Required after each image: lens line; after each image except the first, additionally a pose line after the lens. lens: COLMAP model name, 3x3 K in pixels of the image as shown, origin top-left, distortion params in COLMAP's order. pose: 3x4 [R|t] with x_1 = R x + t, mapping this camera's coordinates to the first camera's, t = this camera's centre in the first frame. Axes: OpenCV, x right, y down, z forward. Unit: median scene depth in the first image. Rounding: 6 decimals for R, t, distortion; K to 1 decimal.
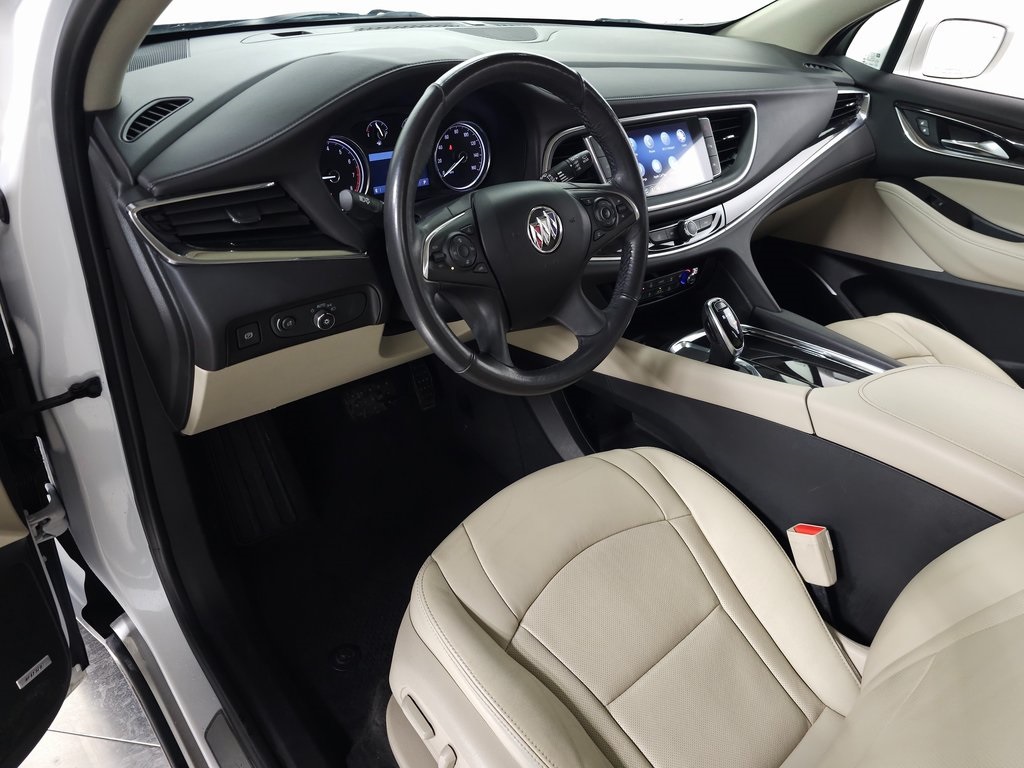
lens RADIAL K [[677.6, 0, 512.0], [0, 677.6, 384.0], [0, 0, 1]] dist [0.055283, -0.050023]
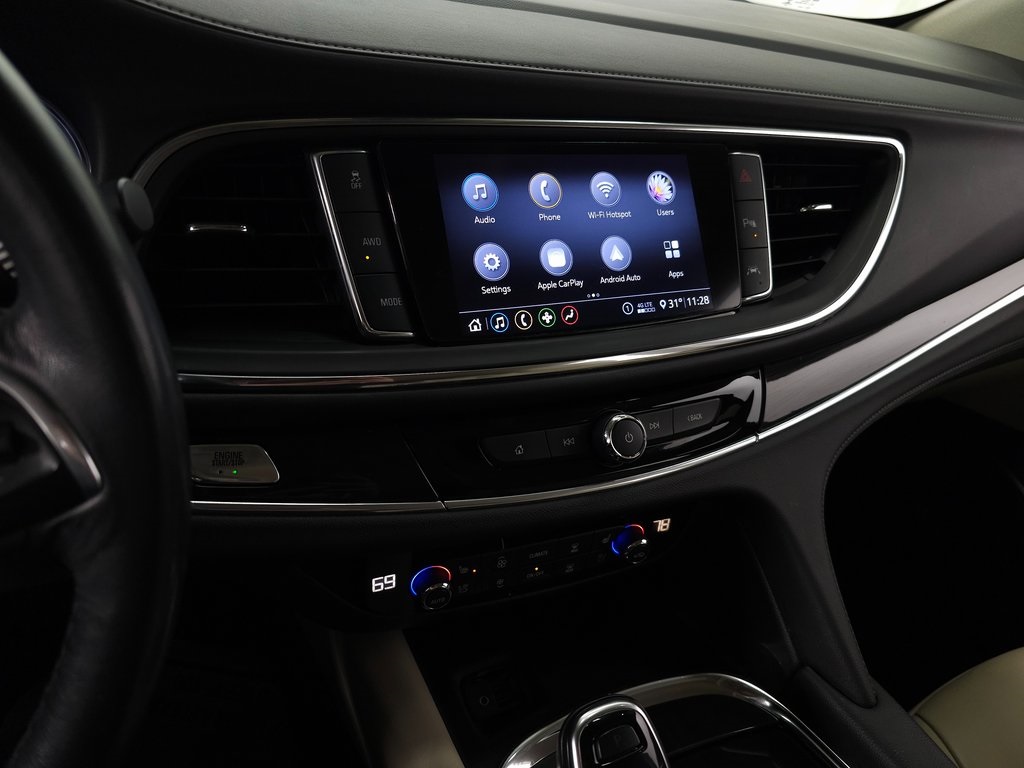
lens RADIAL K [[689.3, 0, 512.7], [0, 689.3, 368.4], [0, 0, 1]] dist [0.041018, -0.061040]
pose [[0.958519, 0.175034, -0.224953, 0.300852], [-0.191359, 0.980101, -0.052765, -0.251198], [0.211241, 0.093623, 0.972940, 0.679178]]
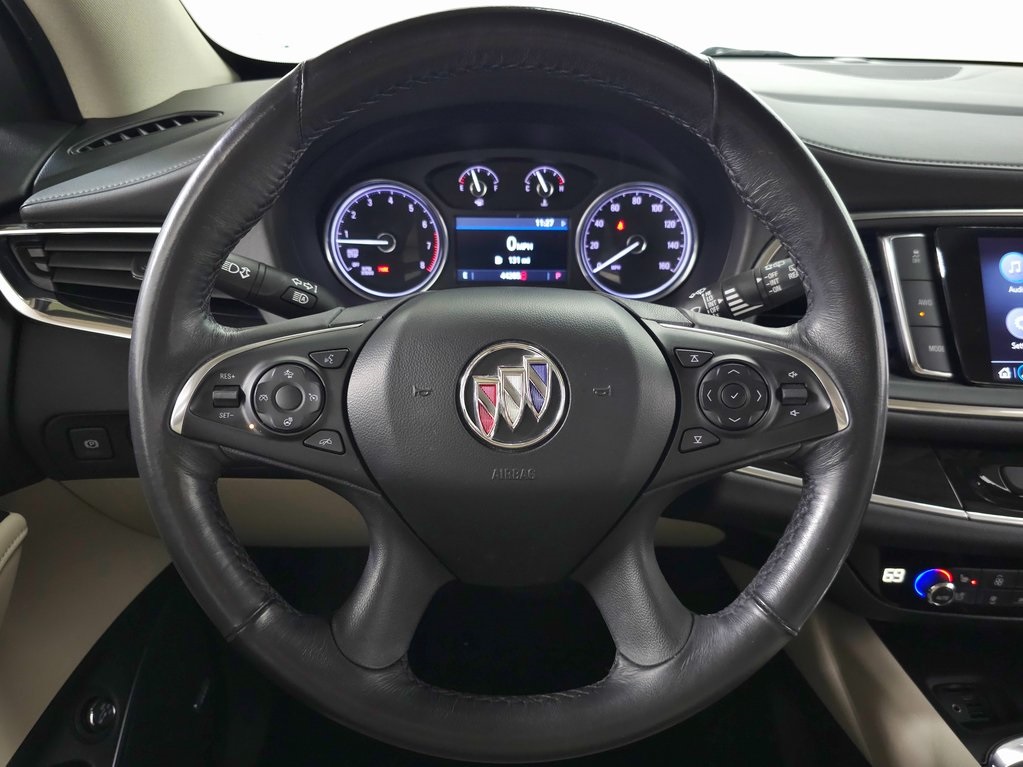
lens RADIAL K [[757.1, 0, 514.1], [0, 757.1, 395.8], [0, 0, 1]] dist [0.006822, -0.002701]
pose [[0.769024, 0.234072, -0.594822, 0.246543], [-0.316180, 0.948027, -0.035713, -0.154902], [0.555547, 0.215535, 0.803064, 0.453492]]
